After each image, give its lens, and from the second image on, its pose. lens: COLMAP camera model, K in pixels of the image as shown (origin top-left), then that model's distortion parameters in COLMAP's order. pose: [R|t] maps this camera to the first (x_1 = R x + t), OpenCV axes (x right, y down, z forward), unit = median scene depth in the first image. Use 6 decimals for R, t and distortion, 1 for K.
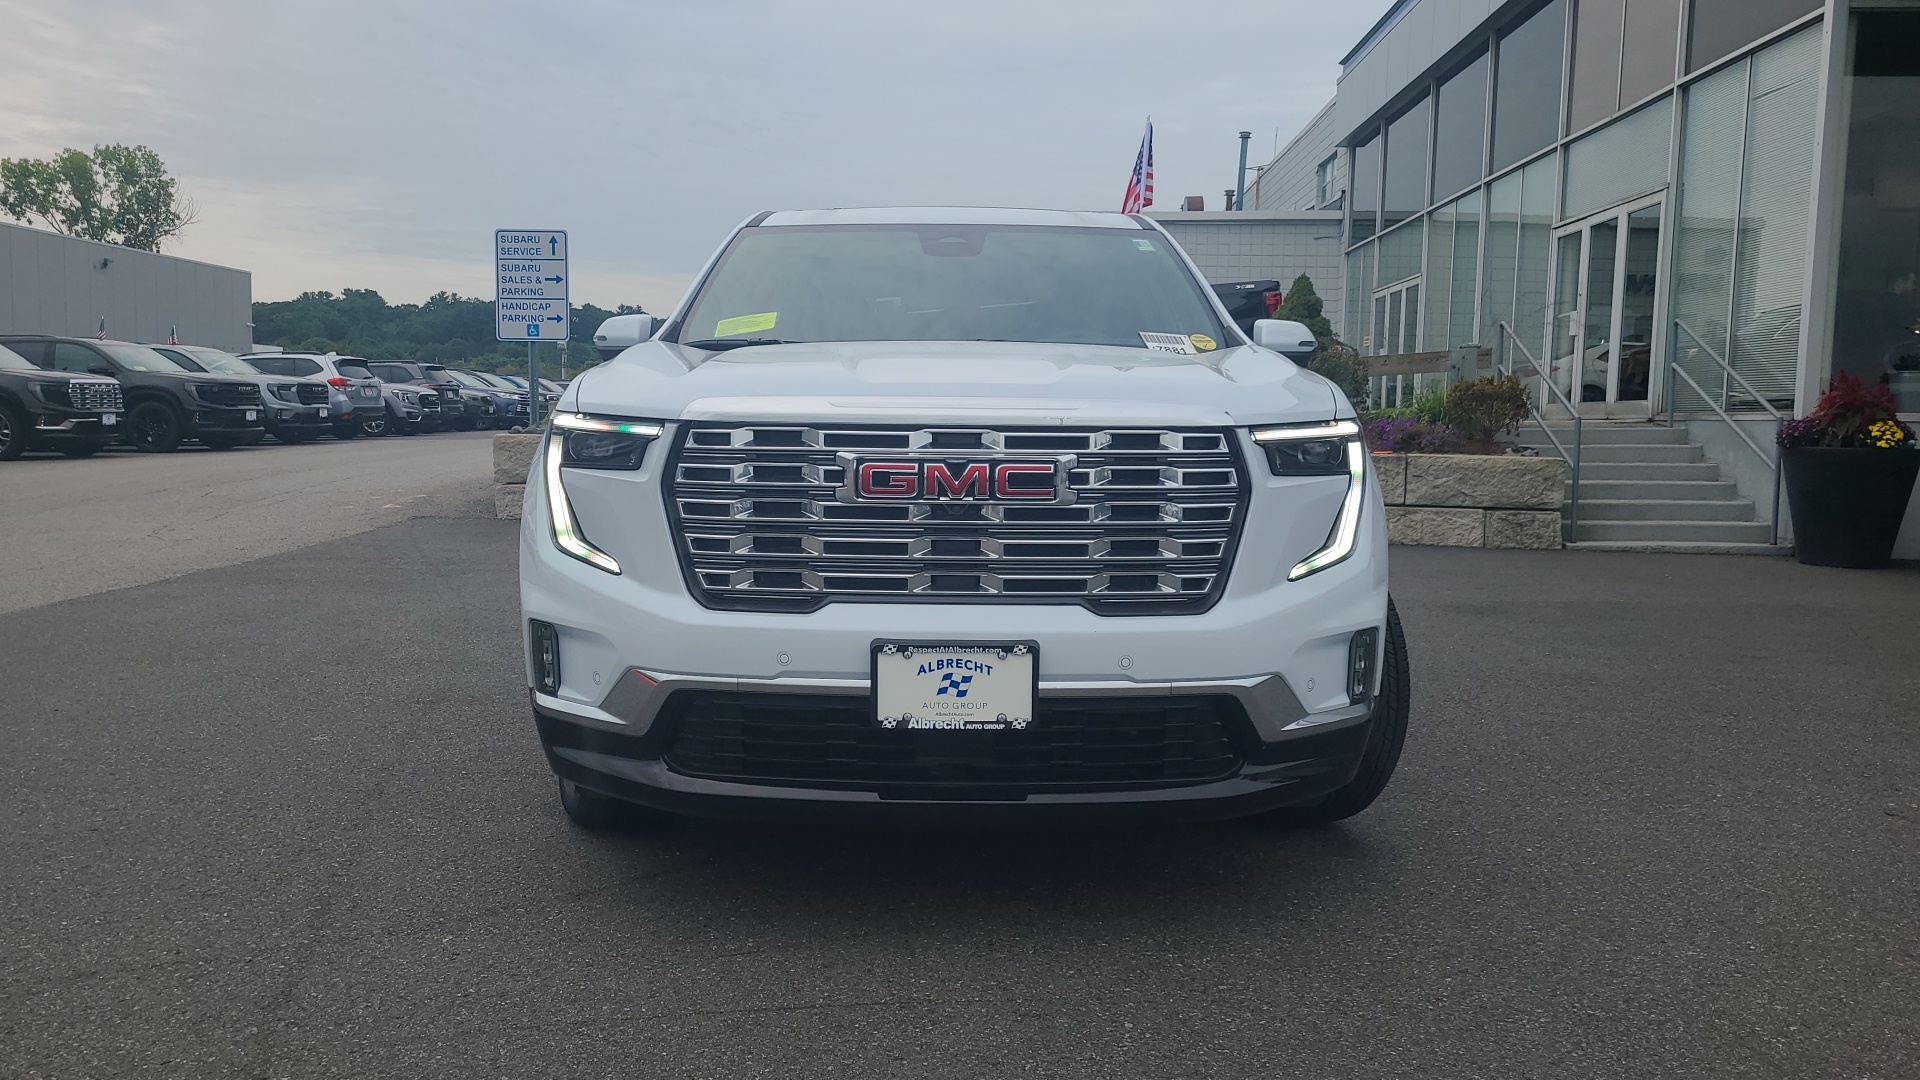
lens RADIAL K [[1449.3, 0, 929.7], [0, 1449.3, 541.2], [0, 0, 1]] dist [0.070820, -0.048656]
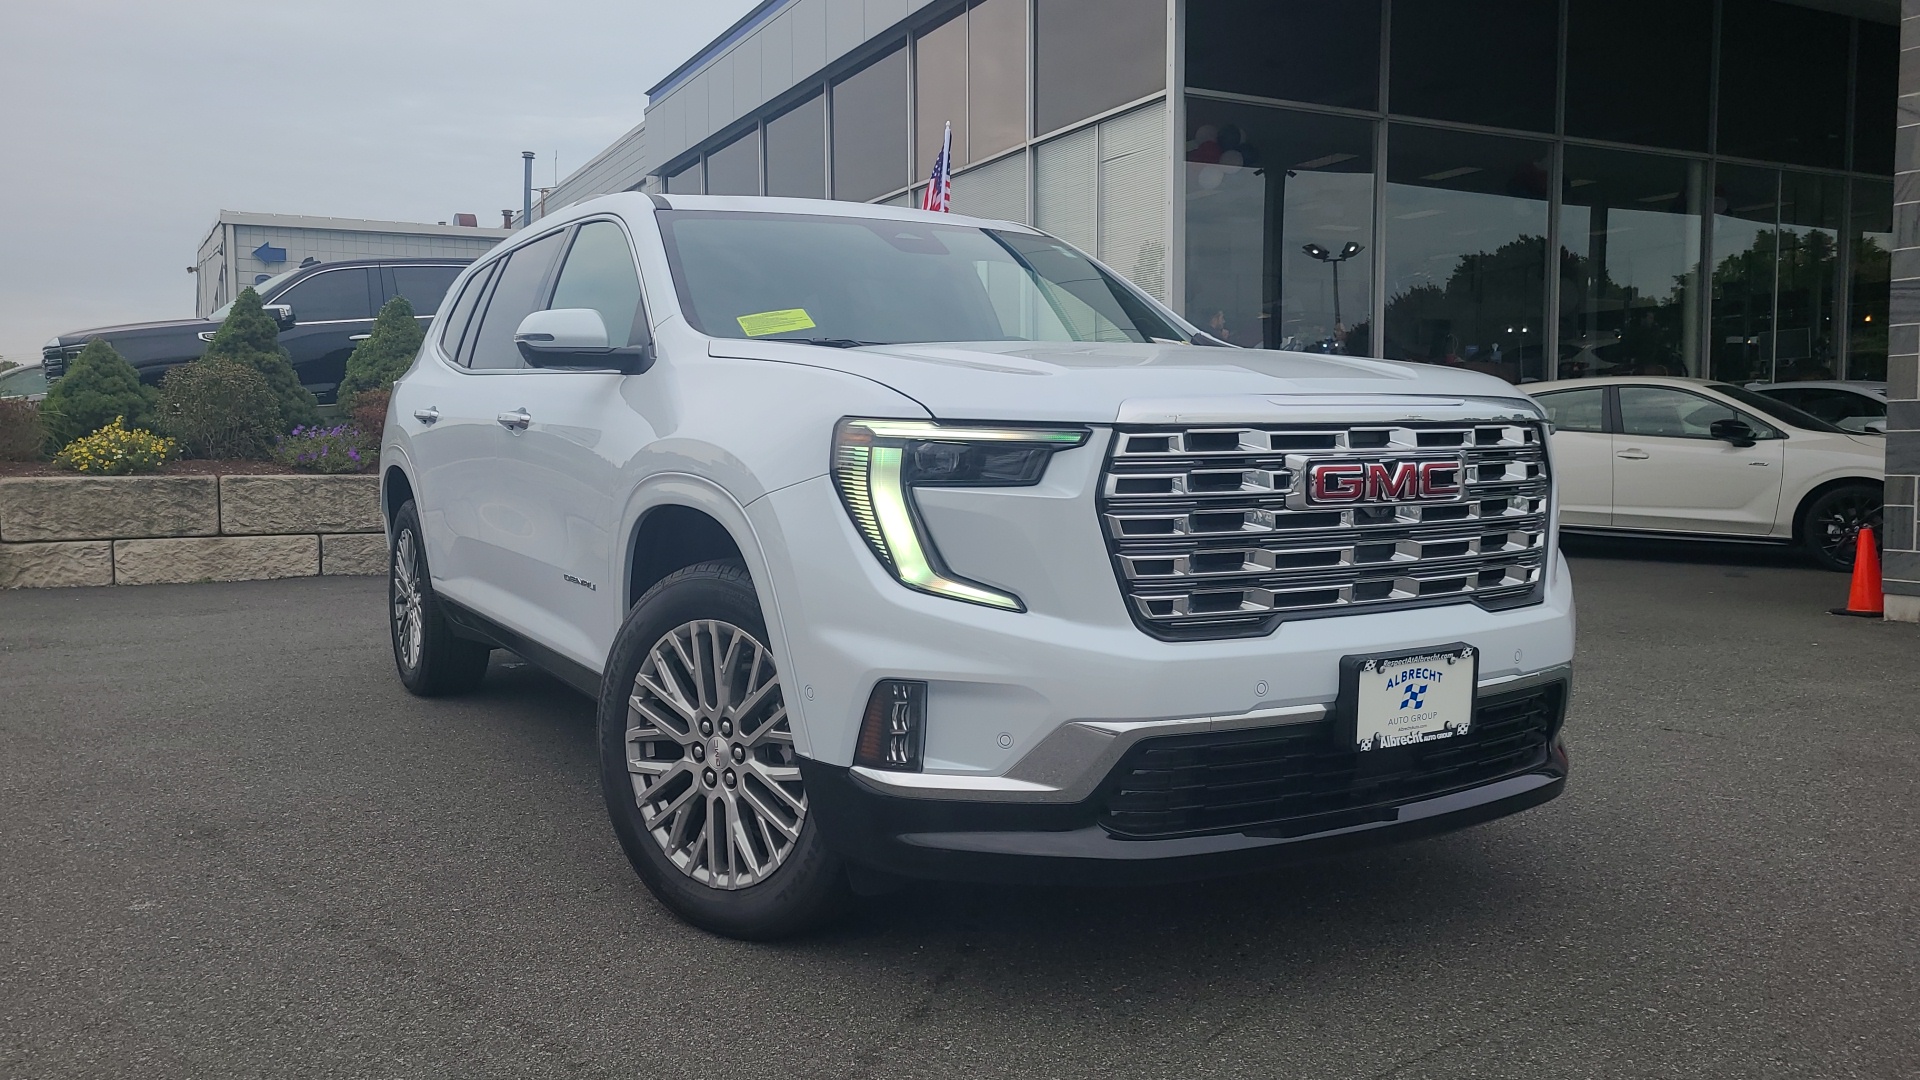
lens RADIAL K [[1449.3, 0, 929.7], [0, 1449.3, 541.2], [0, 0, 1]] dist [0.070820, -0.048656]
pose [[0.859188, -0.056255, 0.508557, -0.713585], [0.065777, 0.997834, -0.000751, -0.021360], [-0.507414, 0.034097, 0.861028, 0.328524]]
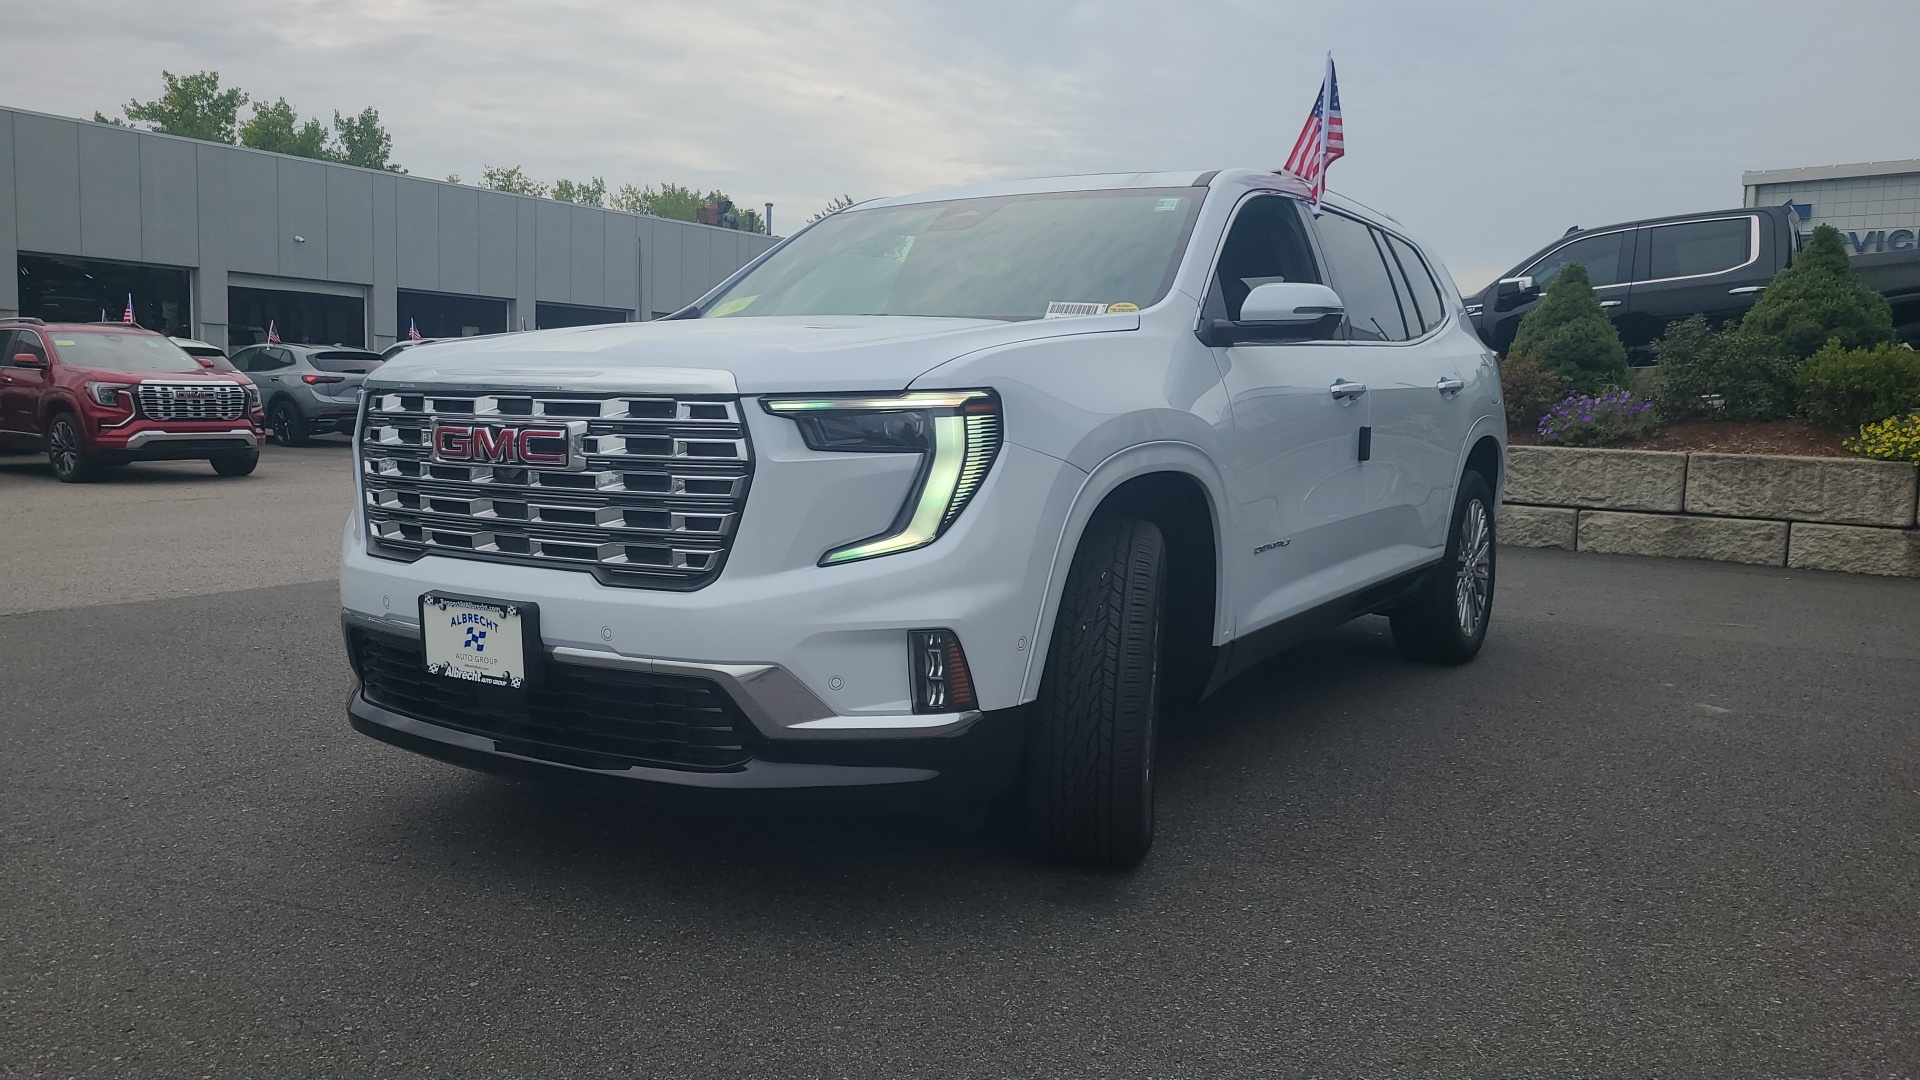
lens RADIAL K [[1504.2, 0, 869.0], [0, 1504.2, 539.4], [0, 0, 1]] dist [0.004841, 0.002831]
pose [[0.826963, 0.054990, -0.559561, 0.834607], [-0.059728, 0.998166, 0.009823, -0.000351], [0.559075, 0.025298, 0.828731, 0.250308]]
